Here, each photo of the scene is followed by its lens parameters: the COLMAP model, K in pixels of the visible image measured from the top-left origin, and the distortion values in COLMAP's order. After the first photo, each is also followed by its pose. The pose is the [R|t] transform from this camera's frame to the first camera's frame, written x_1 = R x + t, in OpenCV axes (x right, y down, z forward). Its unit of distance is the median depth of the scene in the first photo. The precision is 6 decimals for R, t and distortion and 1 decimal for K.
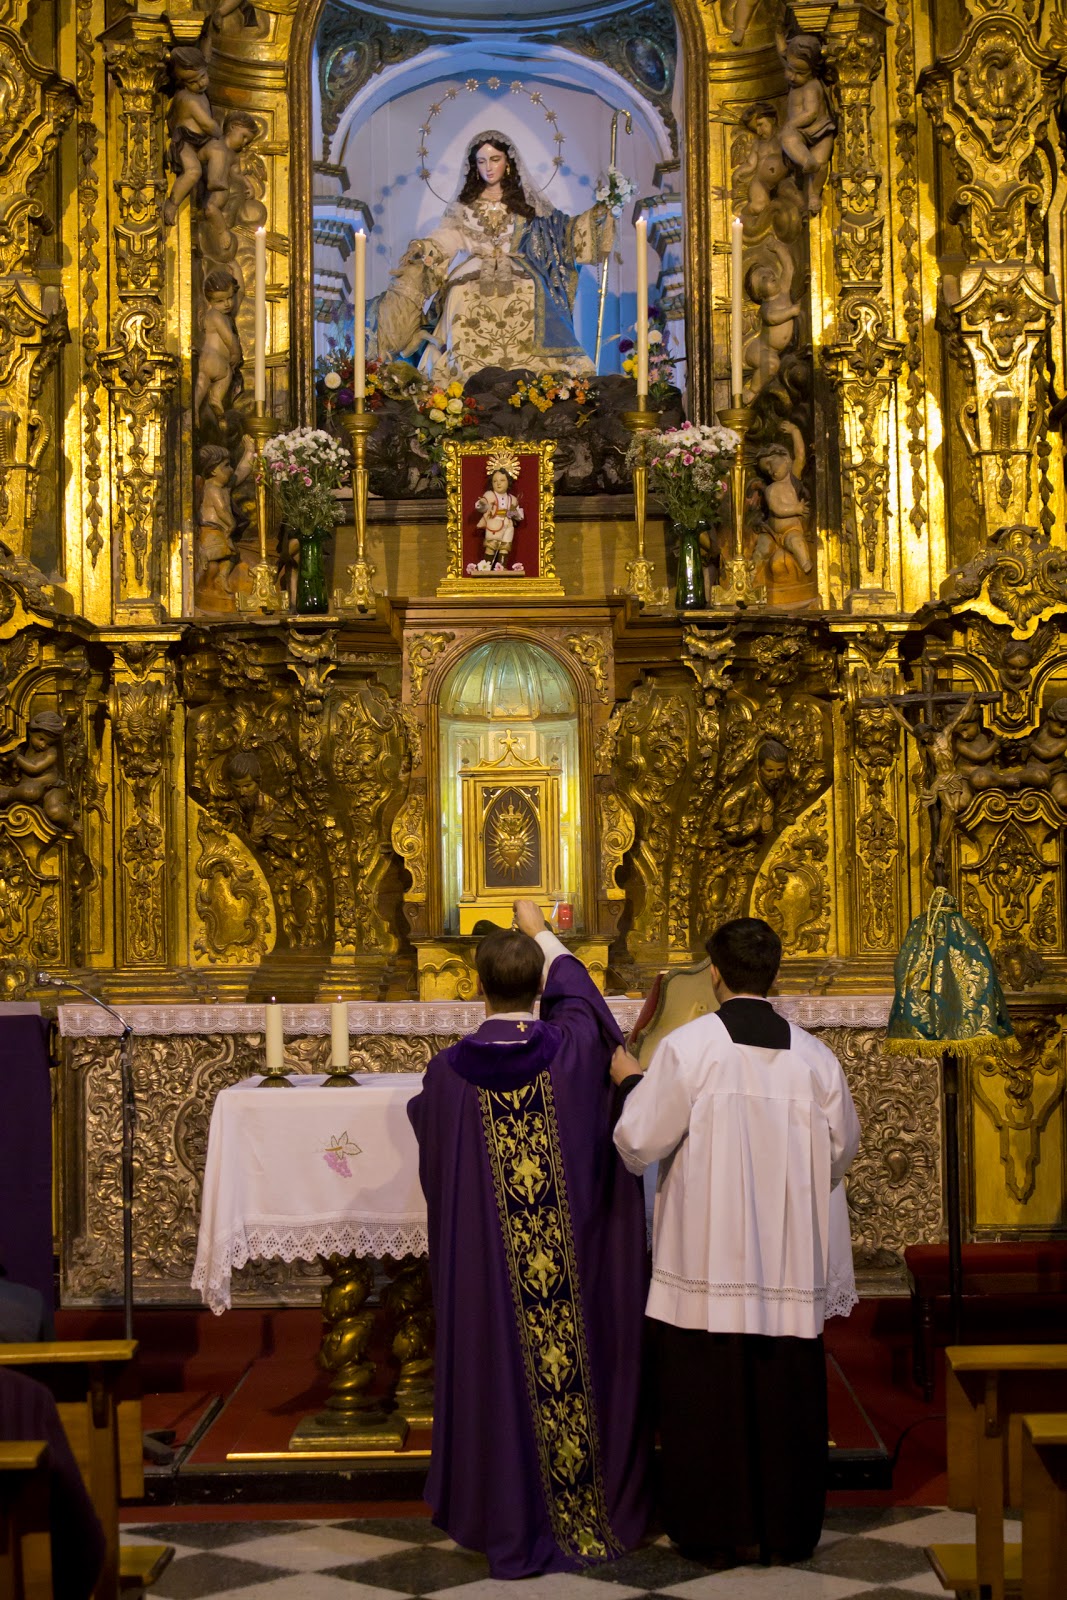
lens RADIAL K [[2875.5, 0, 543.7], [0, 2875.5, 791.9], [0, 0, 1]] dist [0.020187, 0.000000]
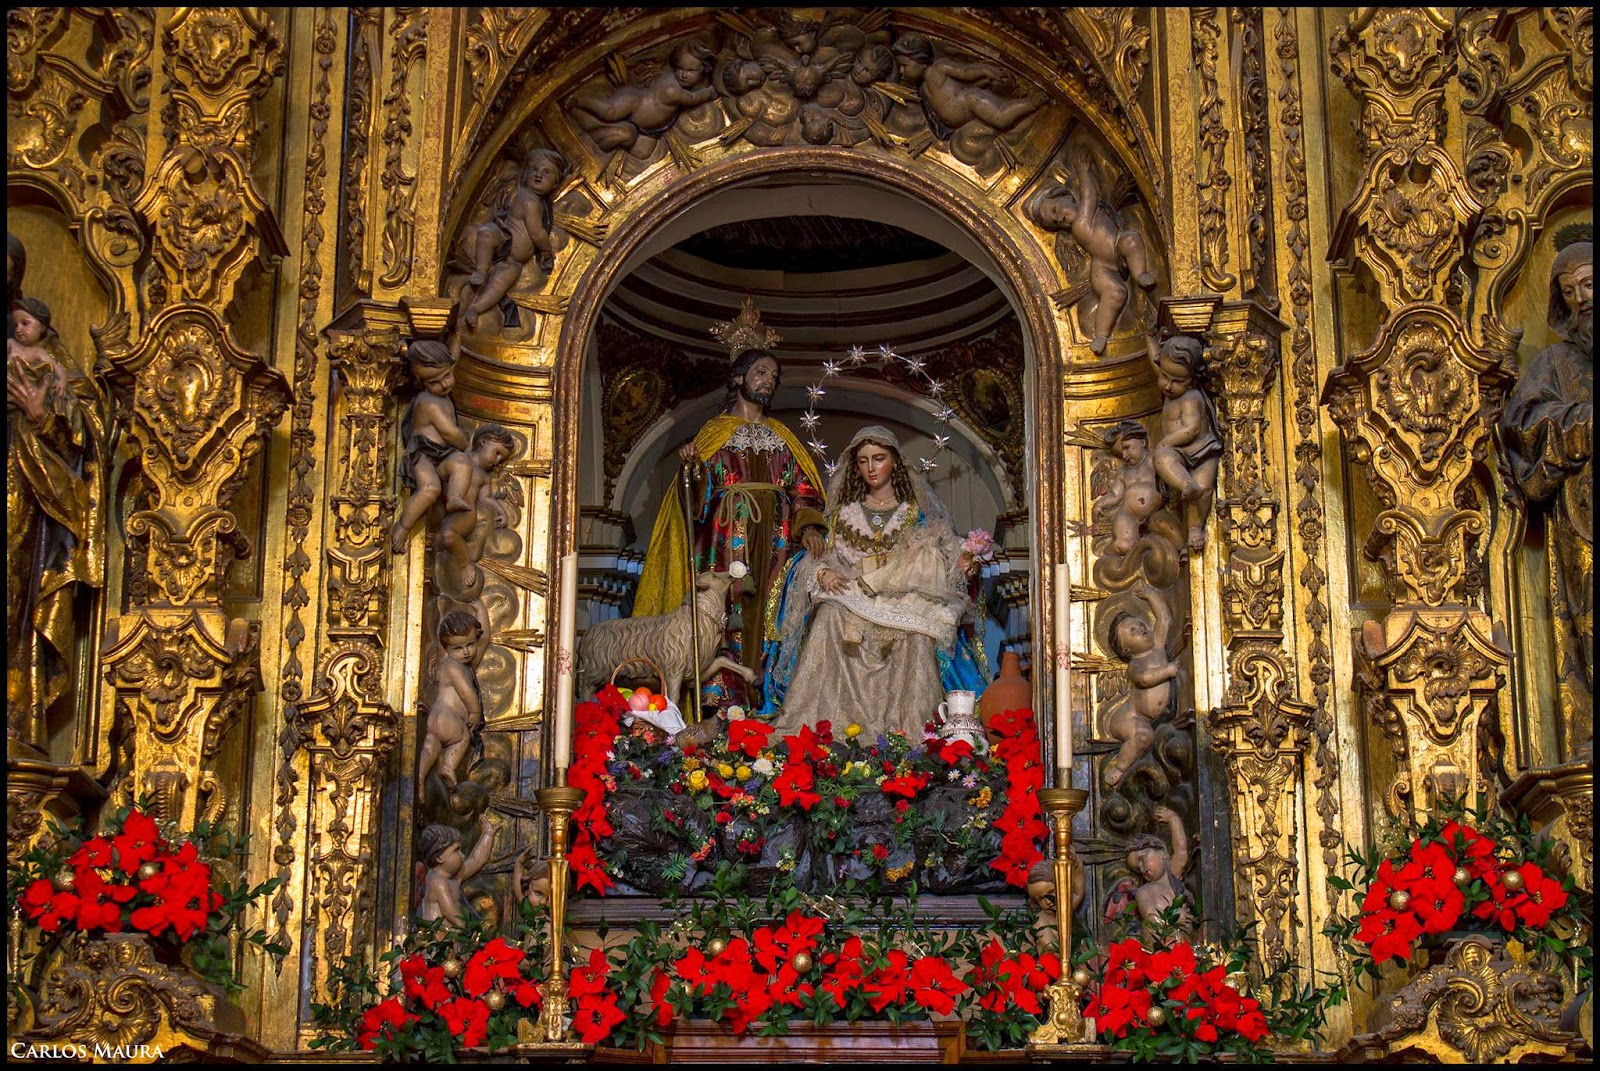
lens RADIAL K [[3015.9, 0, 824.4], [0, 3015.9, 547.8], [0, 0, 1]] dist [0.025917, 0.000000]
pose [[0.999761, 0.014229, -0.016594, 0.004023], [-0.017683, 0.972722, -0.231300, -0.004226], [0.012850, 0.231538, 0.972741, 0.181525]]
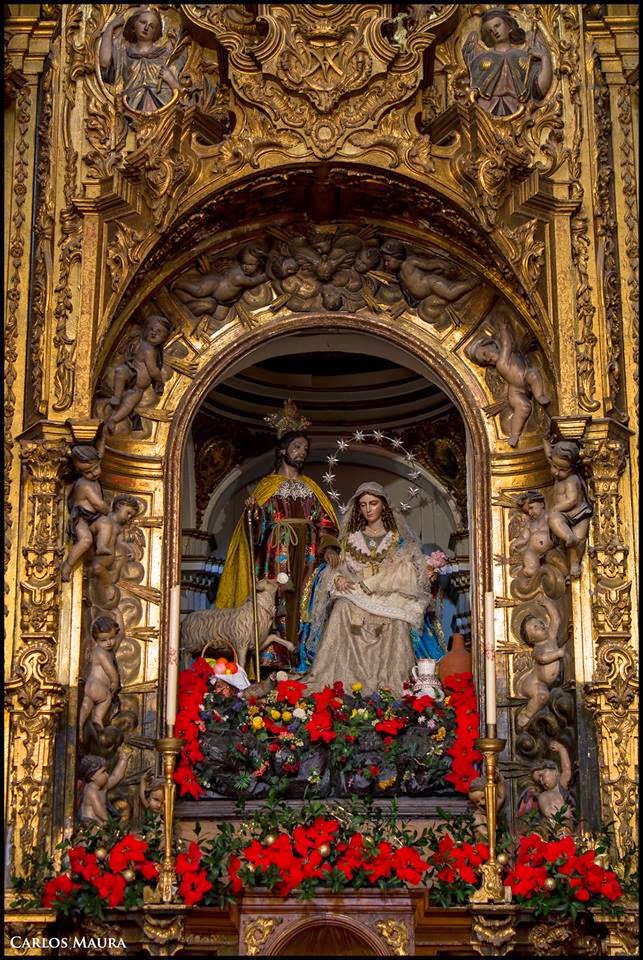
lens RADIAL K [[2030.7, 0, 330.4], [0, 2030.7, 475.3], [0, 0, 1]] dist [0.059141, 0.000000]
pose [[0.999694, 0.009295, -0.022927, 0.006885], [-0.014355, 0.972713, -0.231567, -0.037997], [0.020149, 0.231825, 0.972549, 0.125136]]
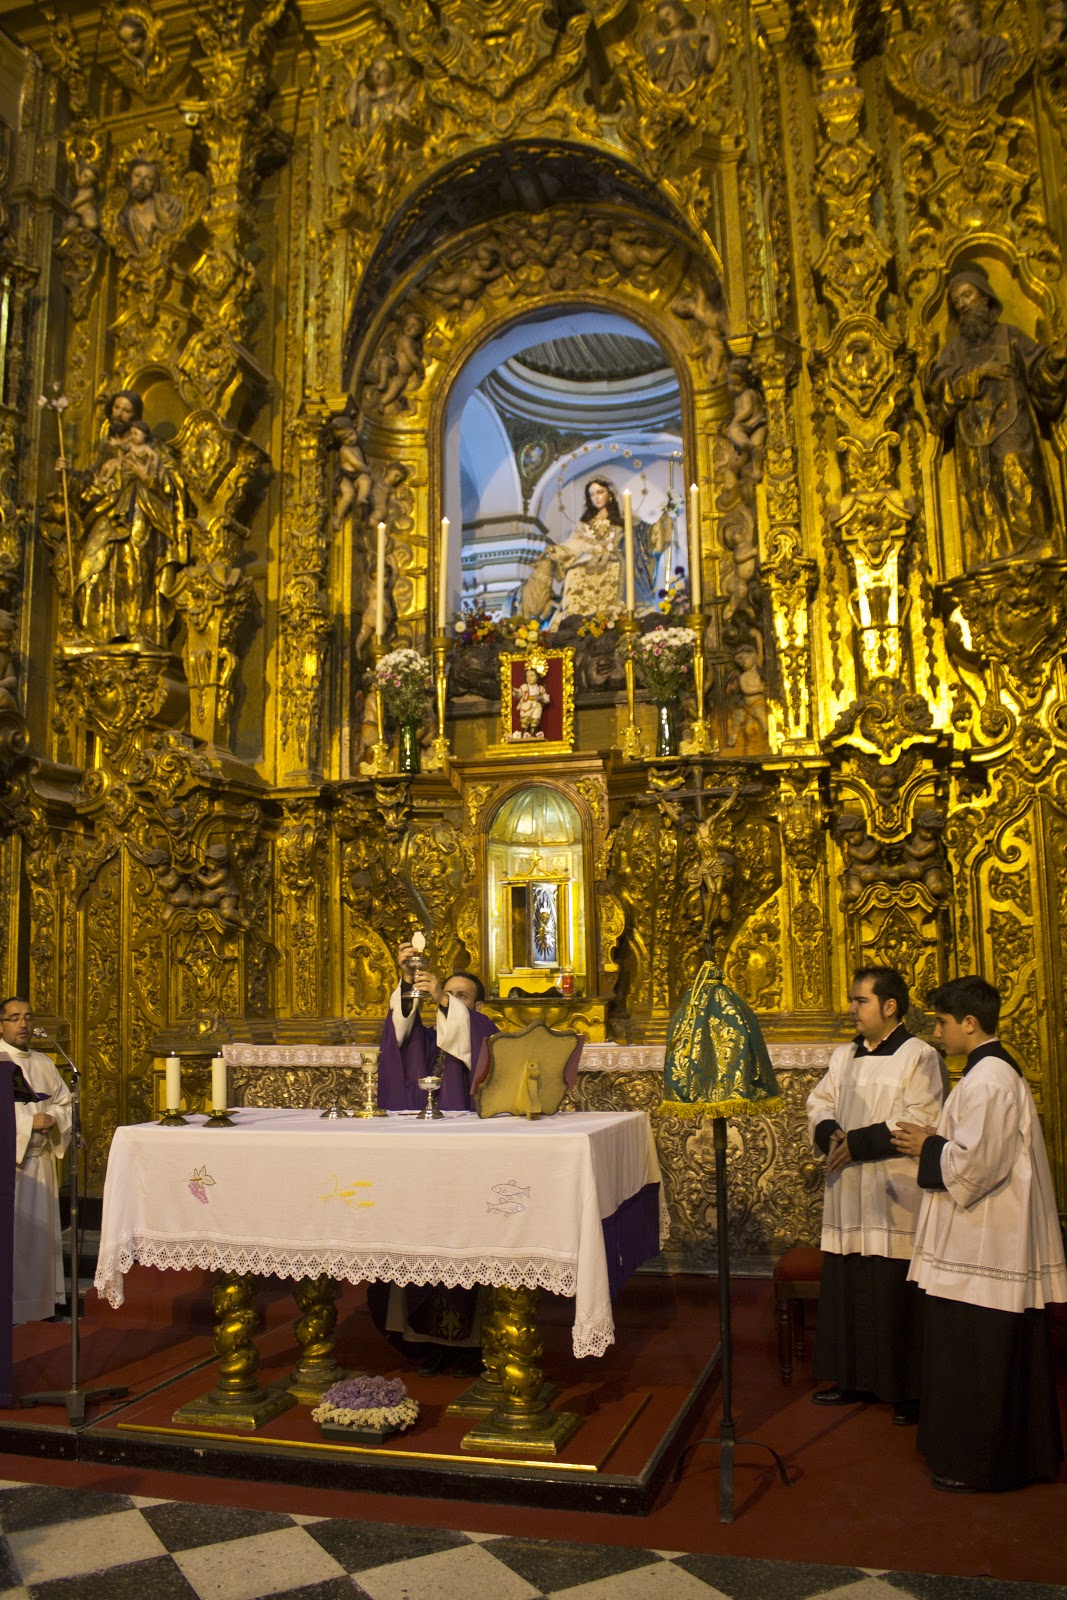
lens RADIAL K [[1355.4, 0, 521.9], [0, 1355.4, 794.2], [0, 0, 1]] dist [-0.154204, 0.116207]
pose [[0.960474, -0.041269, -0.275295, 0.163218], [0.016384, 0.995616, -0.092089, 0.011828], [0.277888, 0.083939, 0.956939, 0.362134]]
